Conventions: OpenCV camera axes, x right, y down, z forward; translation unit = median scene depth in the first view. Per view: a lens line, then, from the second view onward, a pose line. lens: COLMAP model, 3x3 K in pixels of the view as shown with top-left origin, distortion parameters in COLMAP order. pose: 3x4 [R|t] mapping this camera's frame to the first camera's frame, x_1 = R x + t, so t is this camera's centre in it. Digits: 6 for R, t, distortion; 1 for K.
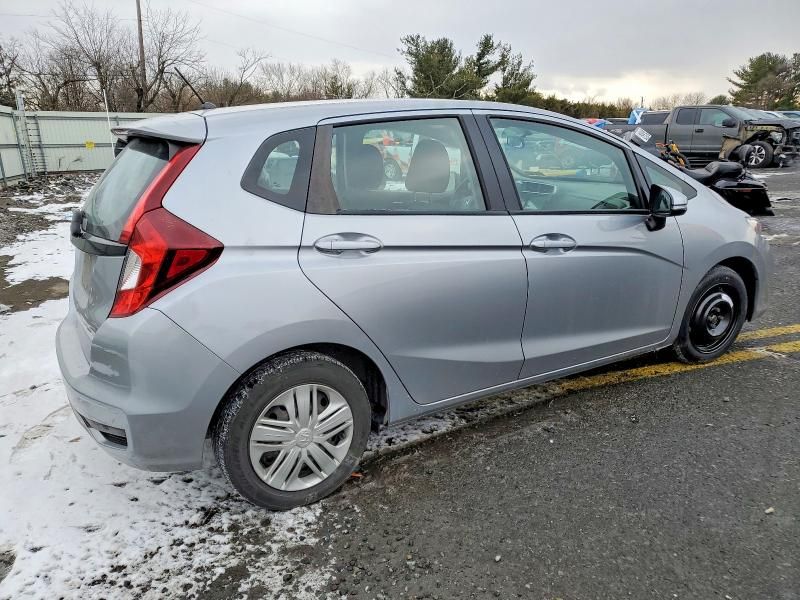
lens RADIAL K [[646.4, 0, 400.0], [0, 646.4, 300.0], [0, 0, 1]] dist [0.012174, -0.001238]
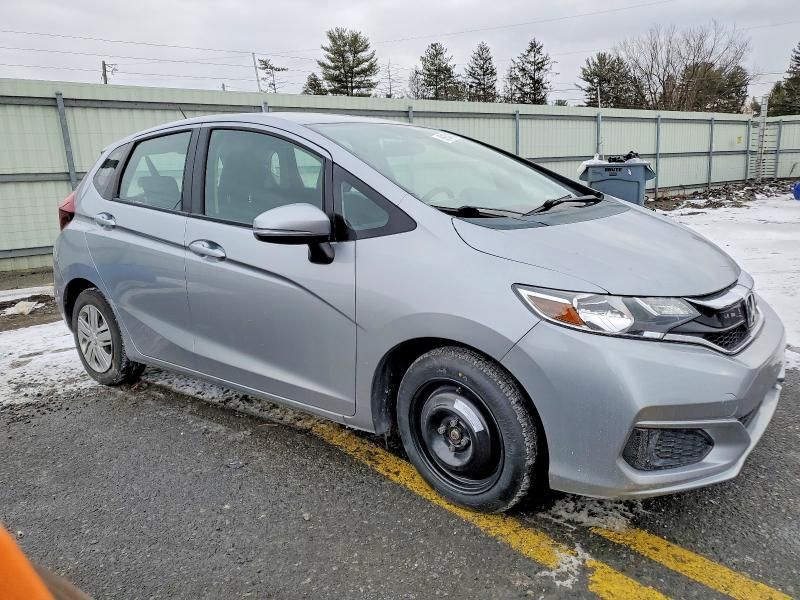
lens RADIAL K [[646.4, 0, 400.0], [0, 646.4, 300.0], [0, 0, 1]] dist [0.012174, -0.001238]
pose [[0.325953, 0.202178, -0.923514, 1.061597], [-0.209032, 0.968100, 0.138162, -0.176897], [0.921987, 0.148010, 0.357817, 0.758695]]
